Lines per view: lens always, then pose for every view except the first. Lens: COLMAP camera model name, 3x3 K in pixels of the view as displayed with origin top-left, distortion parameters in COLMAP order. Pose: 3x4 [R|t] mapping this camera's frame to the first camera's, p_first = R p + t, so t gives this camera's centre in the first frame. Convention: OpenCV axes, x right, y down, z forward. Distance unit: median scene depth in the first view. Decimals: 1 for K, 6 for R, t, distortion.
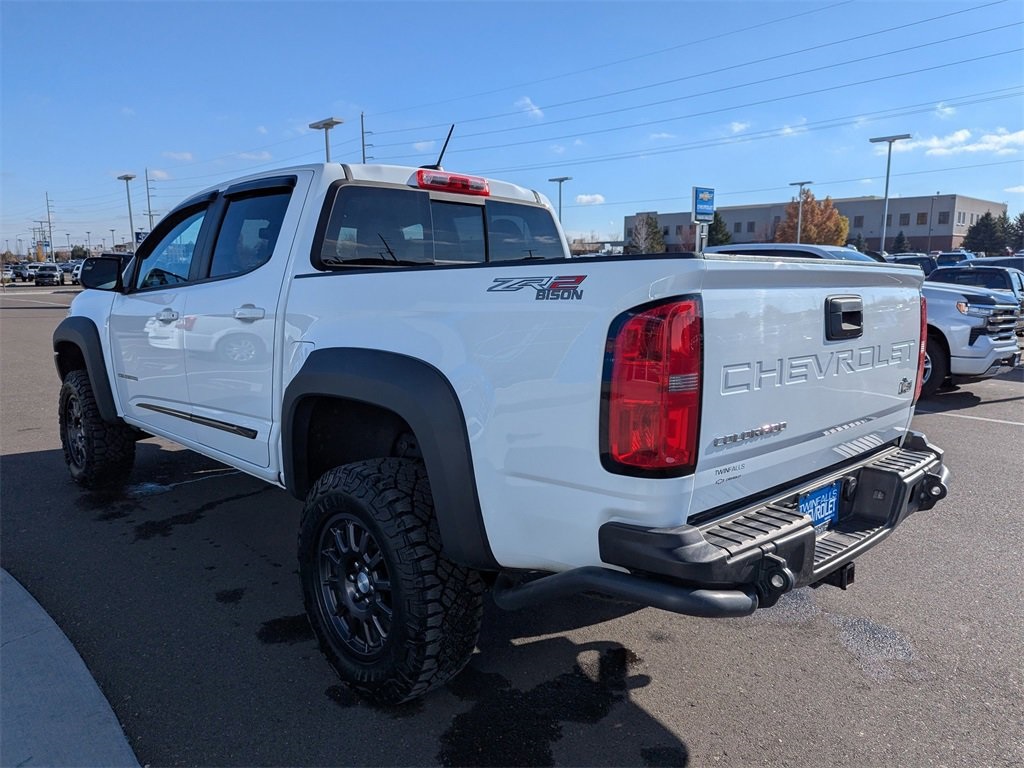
lens RADIAL K [[726.9, 0, 504.4], [0, 726.9, 388.1], [0, 0, 1]] dist [0.046984, -0.040817]
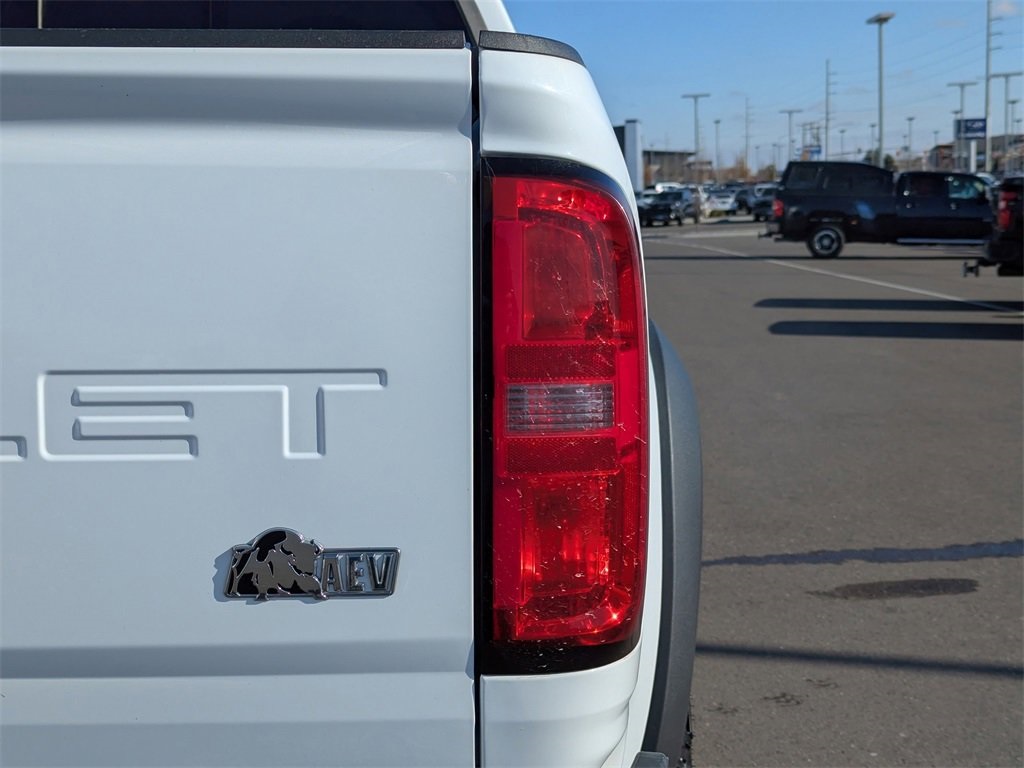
lens RADIAL K [[1480.5, 0, 512.3], [0, 1480.5, 382.2], [0, 0, 1]] dist [0.028732, 0.000000]
pose [[0.709709, 0.067713, -0.701234, 0.867148], [-0.088471, 0.996057, 0.006642, -0.065856], [0.698918, 0.057325, 0.712901, 0.684114]]
